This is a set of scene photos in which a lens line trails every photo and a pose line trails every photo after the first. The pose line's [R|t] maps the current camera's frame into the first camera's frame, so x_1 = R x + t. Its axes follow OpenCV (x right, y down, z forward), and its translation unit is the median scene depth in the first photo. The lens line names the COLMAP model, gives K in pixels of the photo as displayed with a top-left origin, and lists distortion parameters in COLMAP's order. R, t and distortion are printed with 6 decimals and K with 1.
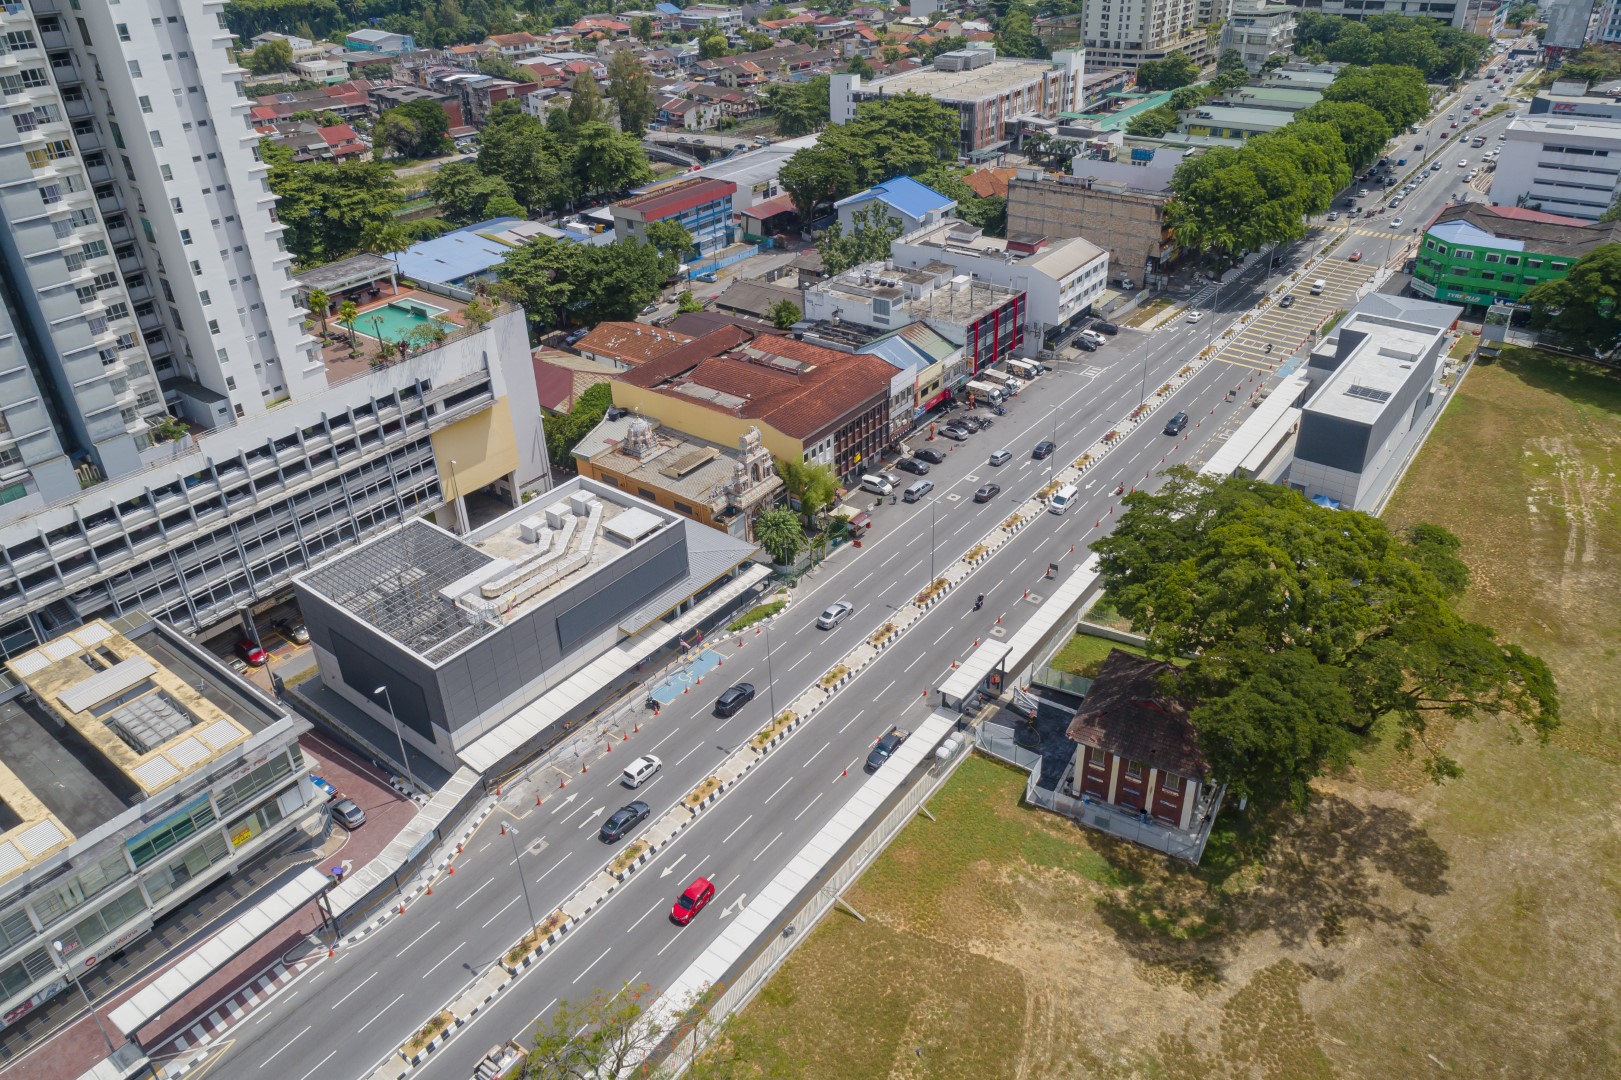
lens RADIAL K [[1091.2, 0, 813.2], [0, 1091.2, 534.6], [0, 0, 1]] dist [-0.008490, 0.007697]
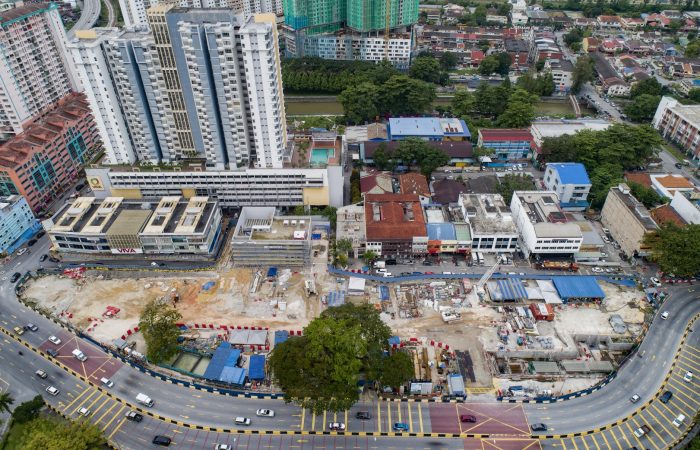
lens RADIAL K [[468.0, 0, 352.9], [0, 468.0, 227.9], [0, 0, 1]] dist [0.003579, 0.005242]
pose [[0.606202, 0.500437, -0.618128, 0.929036], [-0.429560, 0.860121, 0.275083, -0.548099], [0.669326, 0.098767, 0.736375, -0.091799]]
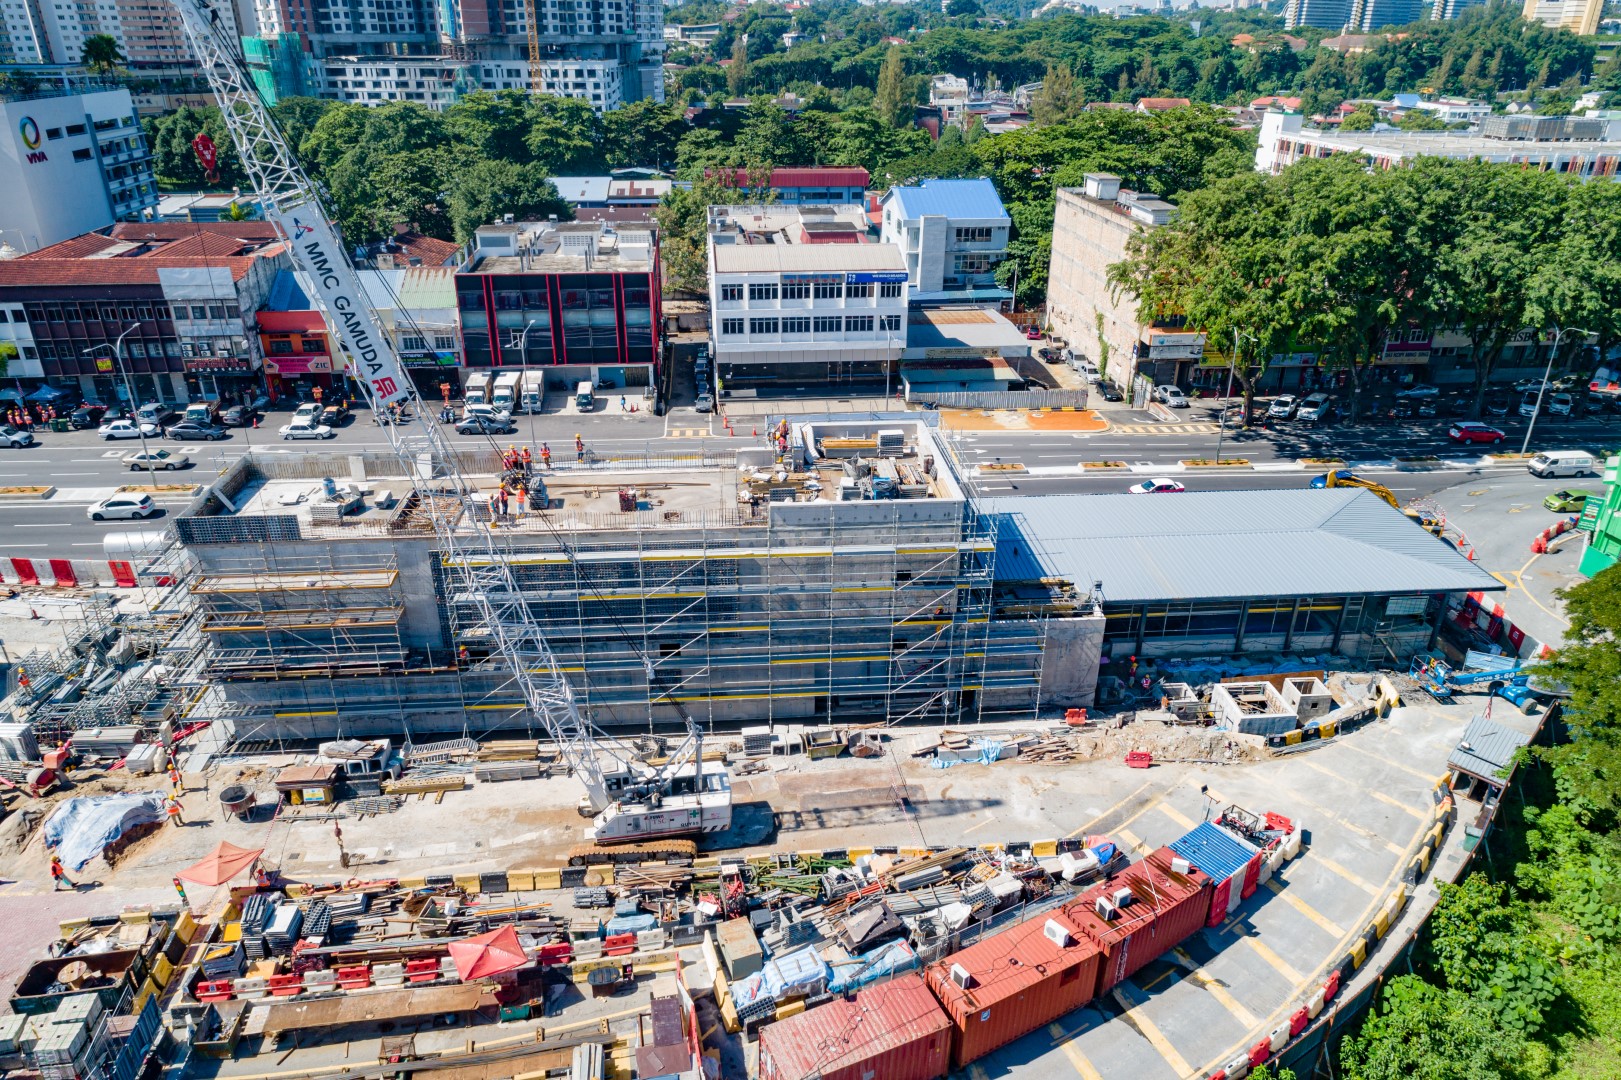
lens RADIAL K [[1091.2, 0, 812.5], [0, 1091.2, 548.9], [0, 0, 1]] dist [-0.008490, 0.007697]
pose [[0.680718, 0.348284, -0.644454, 1.030133], [-0.407557, 0.911080, 0.061887, -0.233843], [0.608704, 0.220525, 0.762134, 0.935519]]
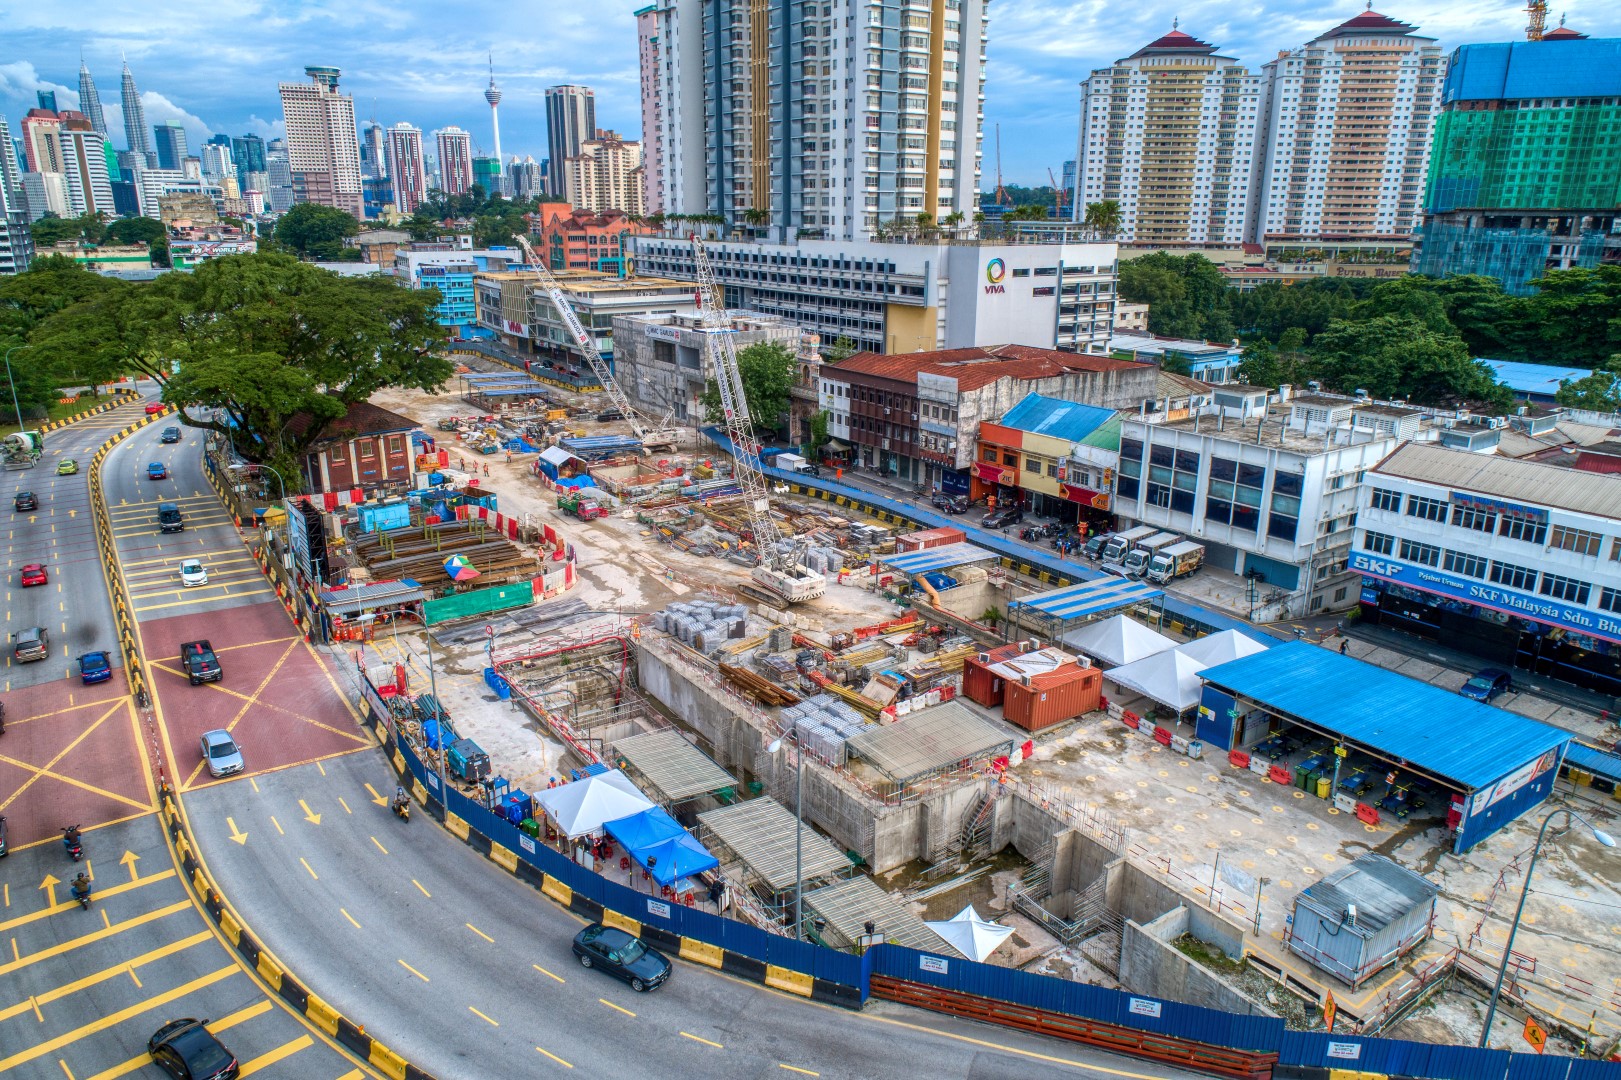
lens RADIAL K [[1091.2, 0, 804.1], [0, 1091.2, 544.3], [0, 0, 1]] dist [-0.008490, 0.007697]
pose [[-0.299166, 0.311871, -0.901796, 1.070145], [-0.498617, 0.754689, 0.426410, -0.428865], [0.813560, 0.577219, -0.070273, 1.291958]]
